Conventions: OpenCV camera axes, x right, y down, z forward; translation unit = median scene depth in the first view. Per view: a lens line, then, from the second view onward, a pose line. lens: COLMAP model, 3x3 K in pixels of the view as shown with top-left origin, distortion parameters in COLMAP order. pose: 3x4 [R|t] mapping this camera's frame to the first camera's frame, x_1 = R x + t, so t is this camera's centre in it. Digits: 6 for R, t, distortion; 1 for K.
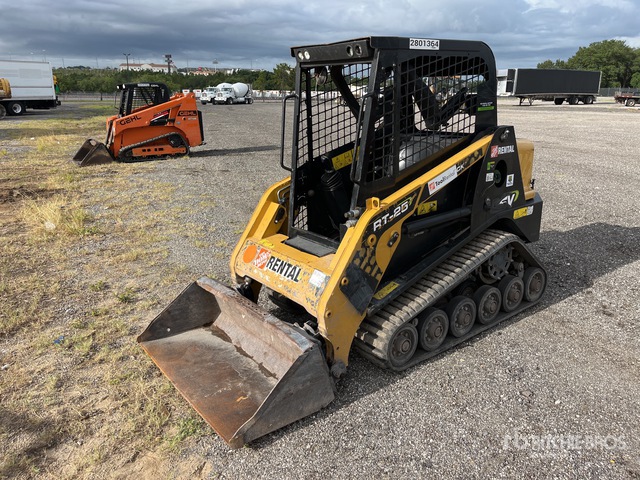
lens RADIAL K [[481.4, 0, 330.5], [0, 481.4, 236.6], [0, 0, 1]] dist [0.026205, 0.000219]
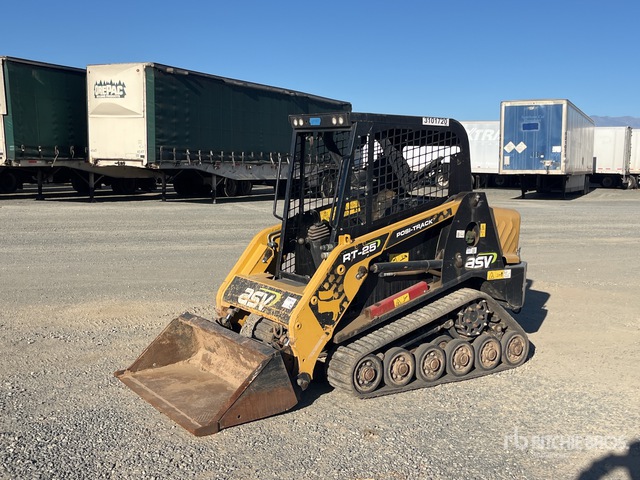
lens RADIAL K [[672.6, 0, 320.0], [0, 672.6, 240.0], [0, 0, 1]] dist [0.005305, 0.002561]
pose [[0.995107, 0.076844, -0.062099, 0.113373], [-0.087859, 0.975752, -0.200473, 0.233163], [0.045188, 0.204948, 0.977729, -0.540660]]
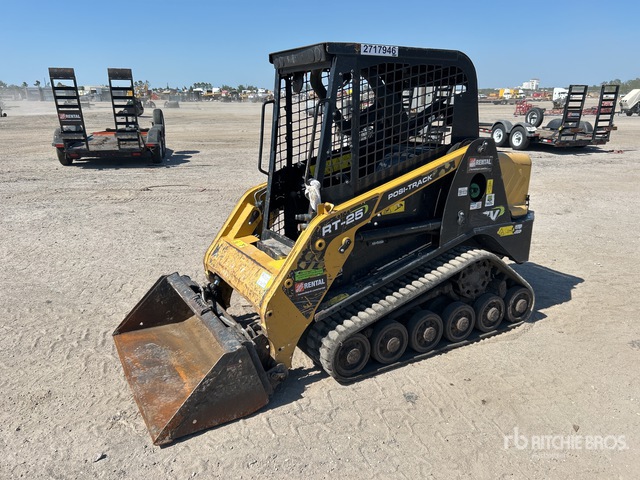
lens RADIAL K [[481.4, 0, 330.5], [0, 481.4, 236.6], [0, 0, 1]] dist [0.026205, 0.000219]
pose [[0.990153, 0.063393, -0.124812, 0.198885], [-0.067212, 0.997384, -0.026621, 0.013161], [0.122798, 0.034748, 0.991823, 0.010875]]
